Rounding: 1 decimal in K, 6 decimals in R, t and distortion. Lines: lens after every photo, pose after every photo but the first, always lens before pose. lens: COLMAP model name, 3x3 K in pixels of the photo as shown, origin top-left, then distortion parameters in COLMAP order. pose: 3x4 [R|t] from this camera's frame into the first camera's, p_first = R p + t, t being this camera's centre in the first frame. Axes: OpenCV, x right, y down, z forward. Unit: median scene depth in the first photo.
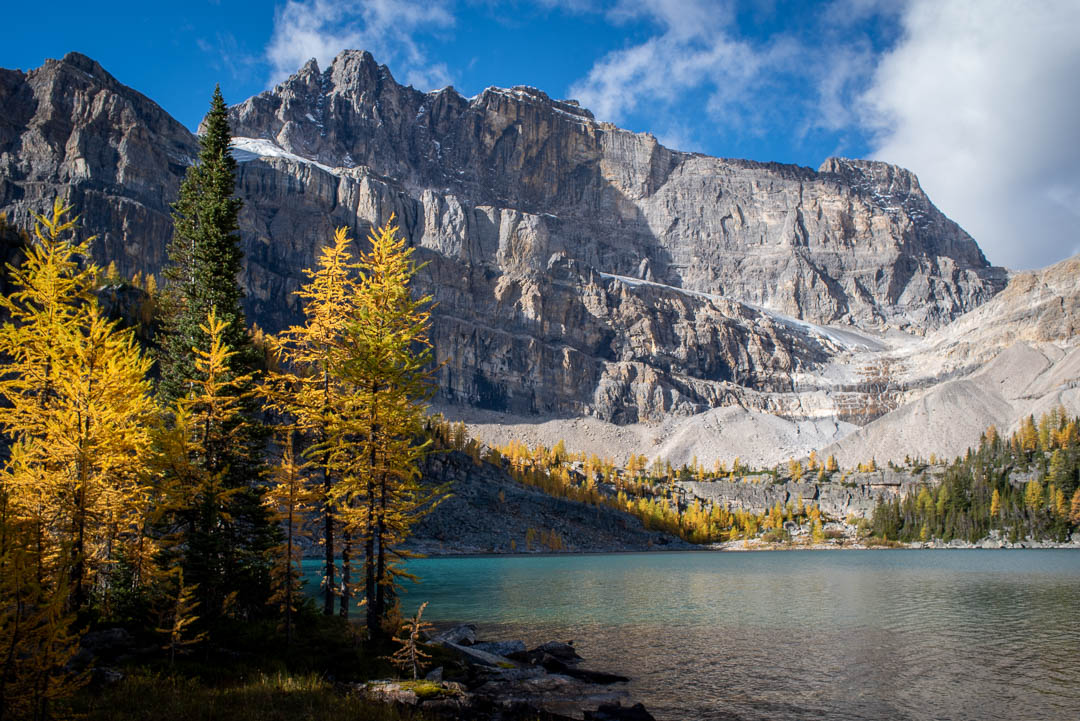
lens RADIAL K [[900.6, 0, 545.7], [0, 900.6, 446.1], [0, 0, 1]] dist [-0.044010, 0.030149]
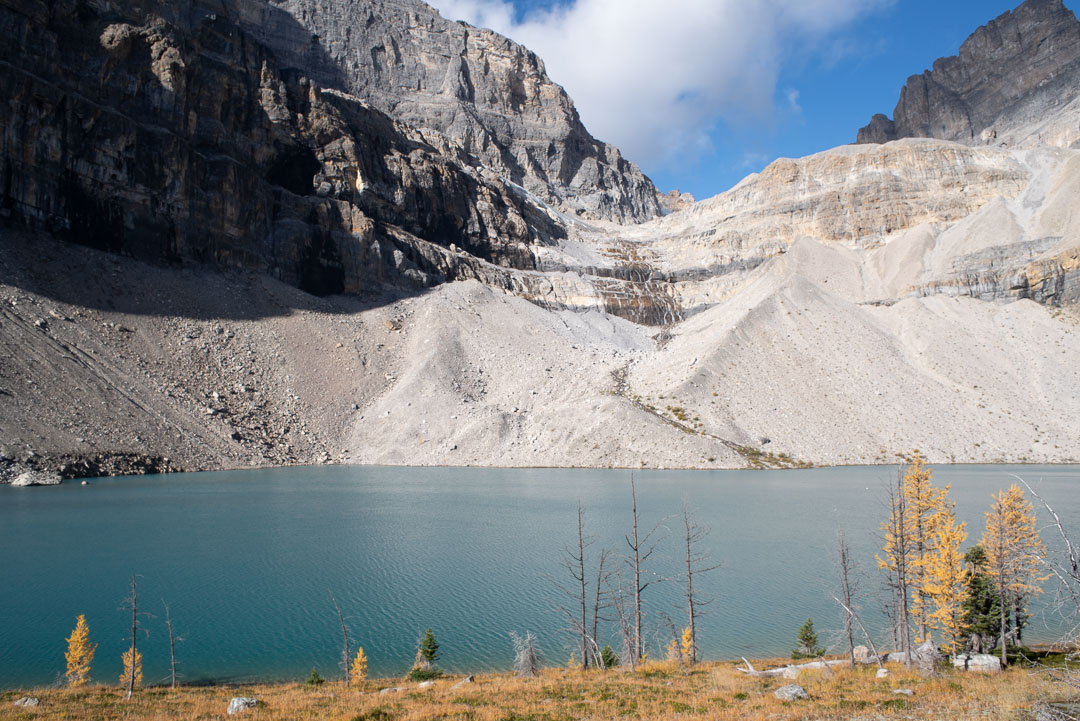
lens RADIAL K [[866.4, 0, 540.3], [0, 866.4, 362.8], [0, 0, 1]] dist [-0.060217, 0.067234]
pose [[0.853850, 0.046099, 0.518474, -0.087630], [-0.064397, 0.997774, 0.017338, 0.003716], [-0.516521, -0.048192, 0.854917, 0.373245]]
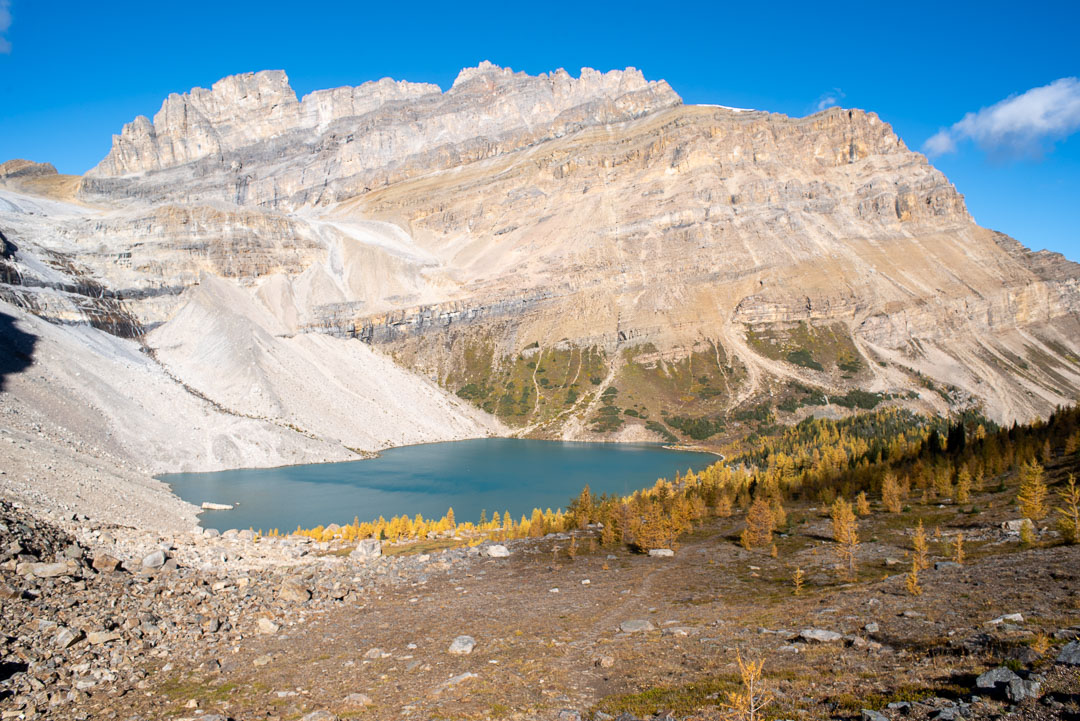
lens RADIAL K [[866.4, 0, 538.2], [0, 866.4, 356.3], [0, 0, 1]] dist [-0.060217, 0.067234]
pose [[0.013097, -0.001388, 0.999913, -0.559665], [-0.136143, 0.990684, 0.003159, -0.061087], [-0.990603, -0.136173, 0.012786, 0.457799]]
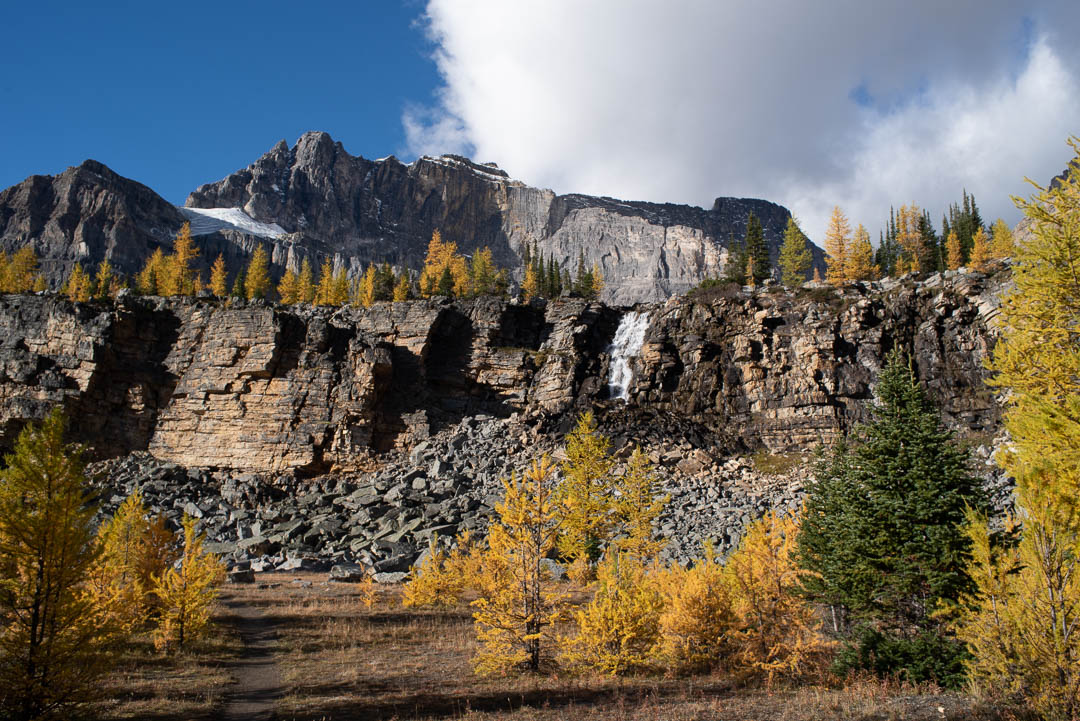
lens RADIAL K [[866.4, 0, 539.1], [0, 866.4, 355.4], [0, 0, 1]] dist [-0.060217, 0.067234]
pose [[0.998901, -0.009629, -0.045868, 0.236751], [0.005367, 0.995731, -0.092146, -0.008557], [0.046559, 0.091799, 0.994689, -0.279700]]
